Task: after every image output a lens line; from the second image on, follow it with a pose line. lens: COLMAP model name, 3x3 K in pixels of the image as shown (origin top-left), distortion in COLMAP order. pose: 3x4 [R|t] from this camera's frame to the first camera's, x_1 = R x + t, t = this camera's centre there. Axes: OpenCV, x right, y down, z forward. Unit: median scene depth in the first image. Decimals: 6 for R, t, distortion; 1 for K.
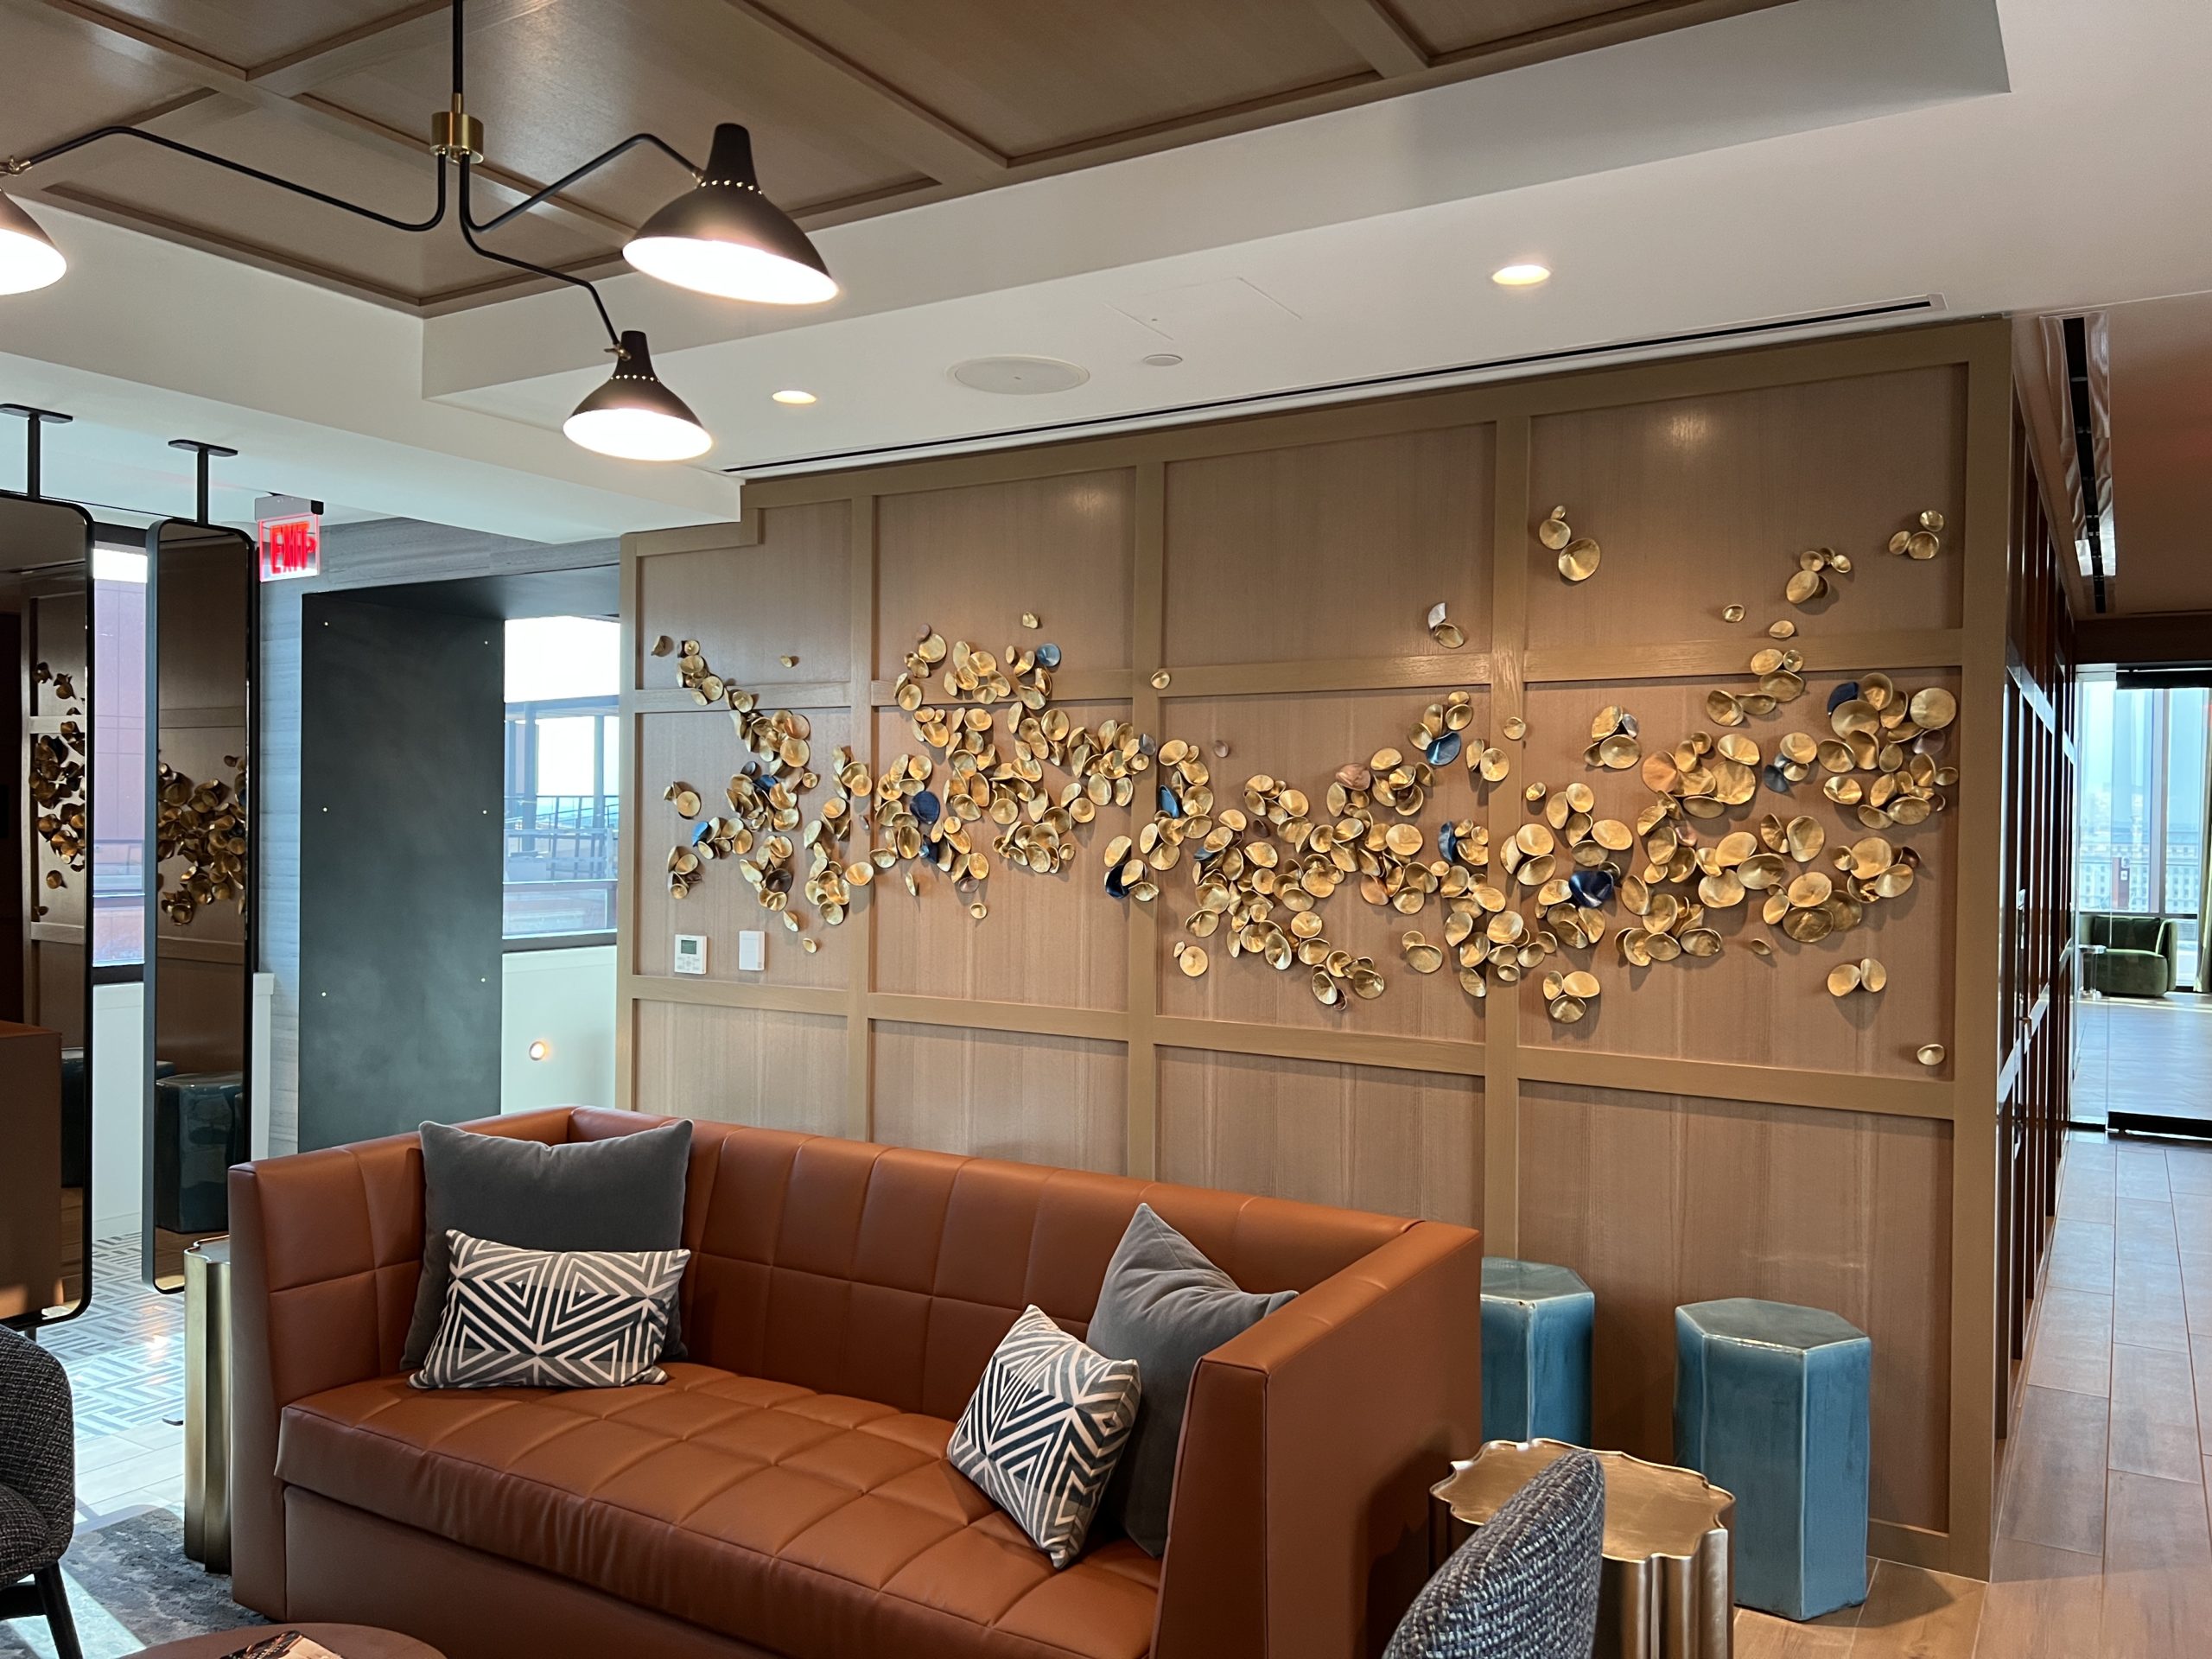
lens RADIAL K [[1687.6, 0, 1102.4], [0, 1687.6, 817.7], [0, 0, 1]] dist [0.064513, -0.003336]
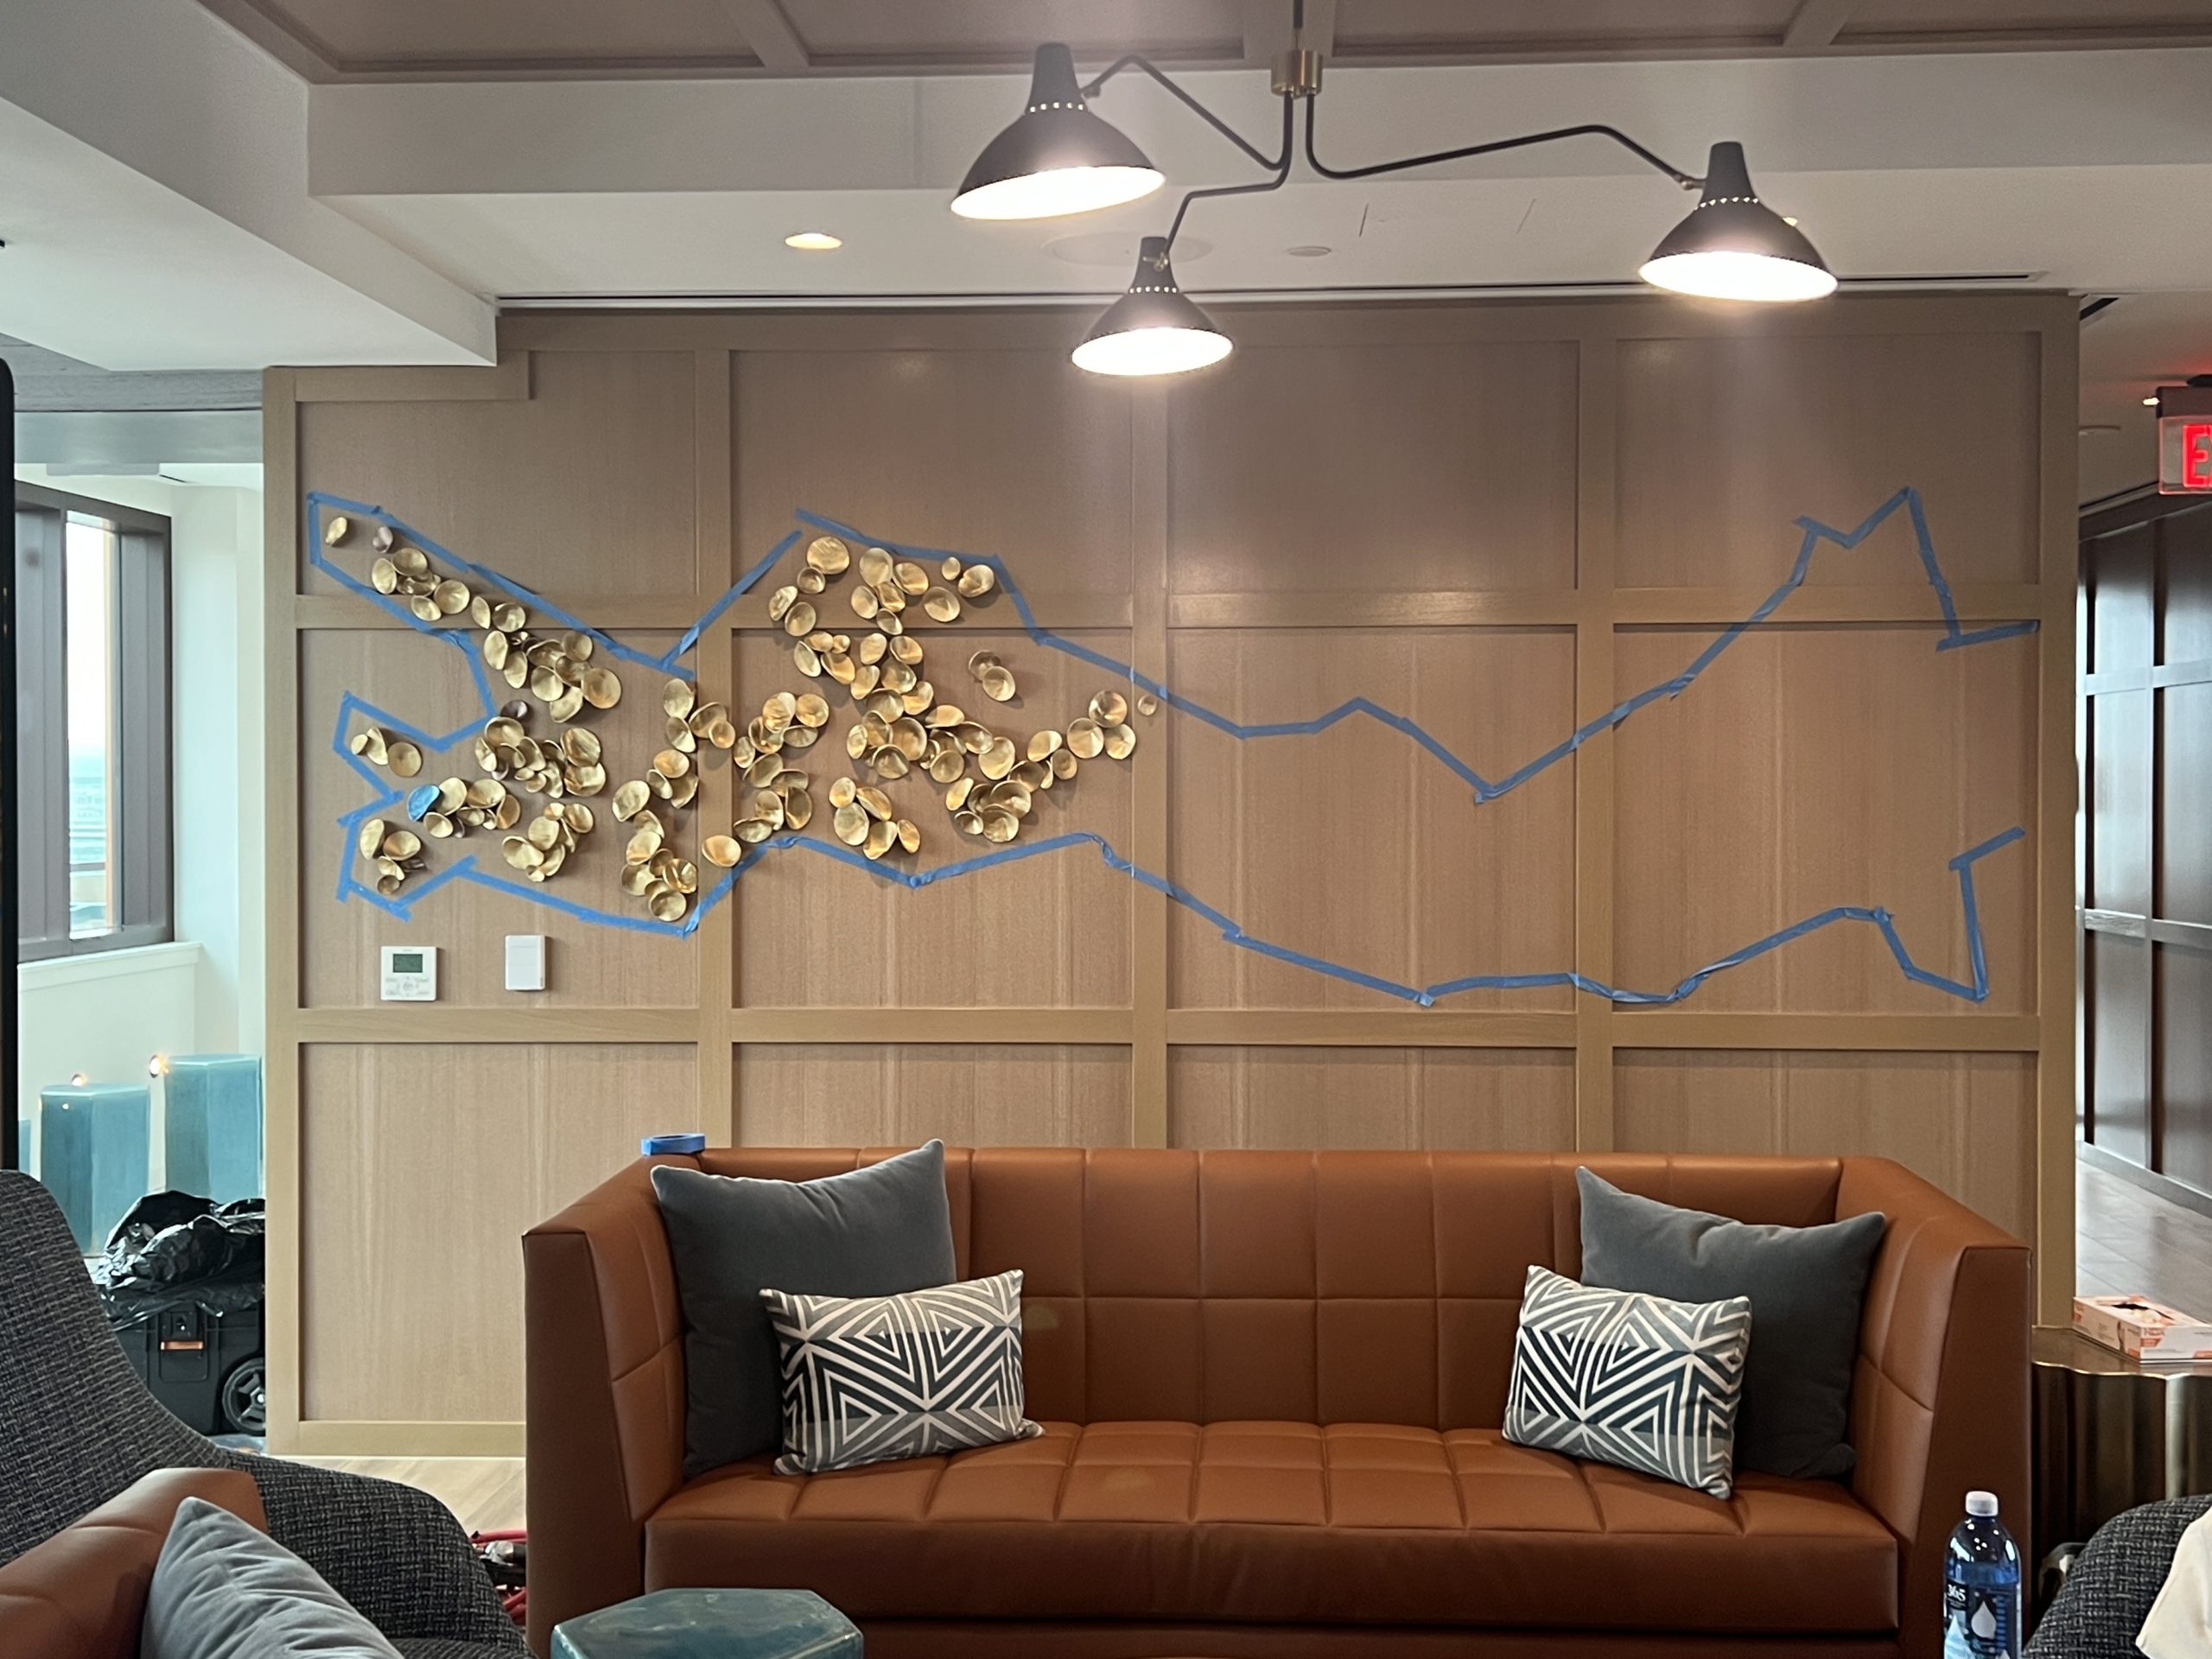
lens RADIAL K [[2555.0, 0, 1105.3], [0, 2555.0, 838.0], [0, 0, 1]] dist [0.078696, 0.000000]
pose [[0.886017, -0.020999, 0.463178, -0.570462], [0.011593, 0.999665, 0.023145, 0.002985], [-0.463509, -0.015137, 0.885963, -0.099012]]
